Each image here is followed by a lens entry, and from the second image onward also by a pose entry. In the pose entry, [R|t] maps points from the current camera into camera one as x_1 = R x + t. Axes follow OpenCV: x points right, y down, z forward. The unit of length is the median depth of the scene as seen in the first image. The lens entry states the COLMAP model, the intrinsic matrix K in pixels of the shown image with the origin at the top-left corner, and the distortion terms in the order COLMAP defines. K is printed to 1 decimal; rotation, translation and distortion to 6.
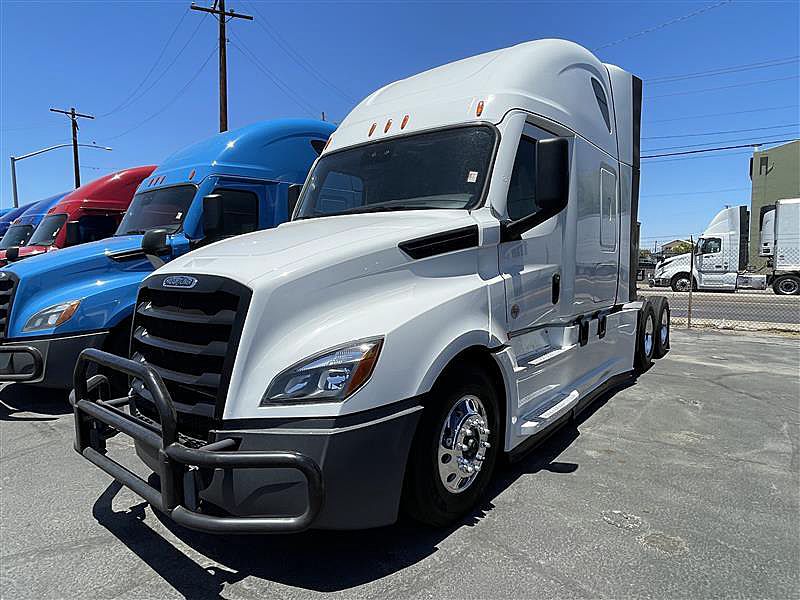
lens RADIAL K [[481.7, 0, 400.0], [0, 481.7, 300.0], [0, 0, 1]] dist [-0.028478, -0.000233]
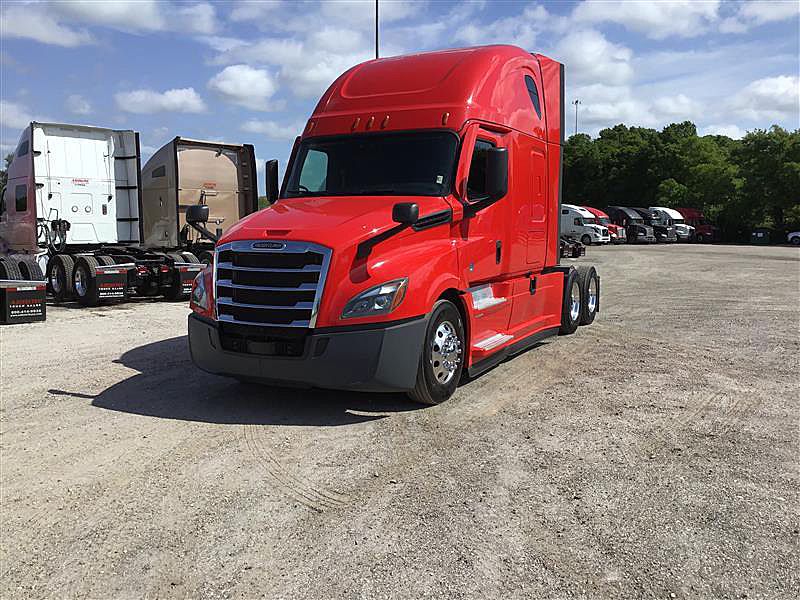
lens RADIAL K [[755.9, 0, 401.1], [0, 755.9, 329.2], [0, 0, 1]] dist [0.073082, 0.000156]
pose [[0.975479, -0.024546, 0.218719, -0.522547], [0.012917, 0.998433, 0.054441, 0.089898], [-0.219713, -0.050280, 0.974268, -1.292161]]
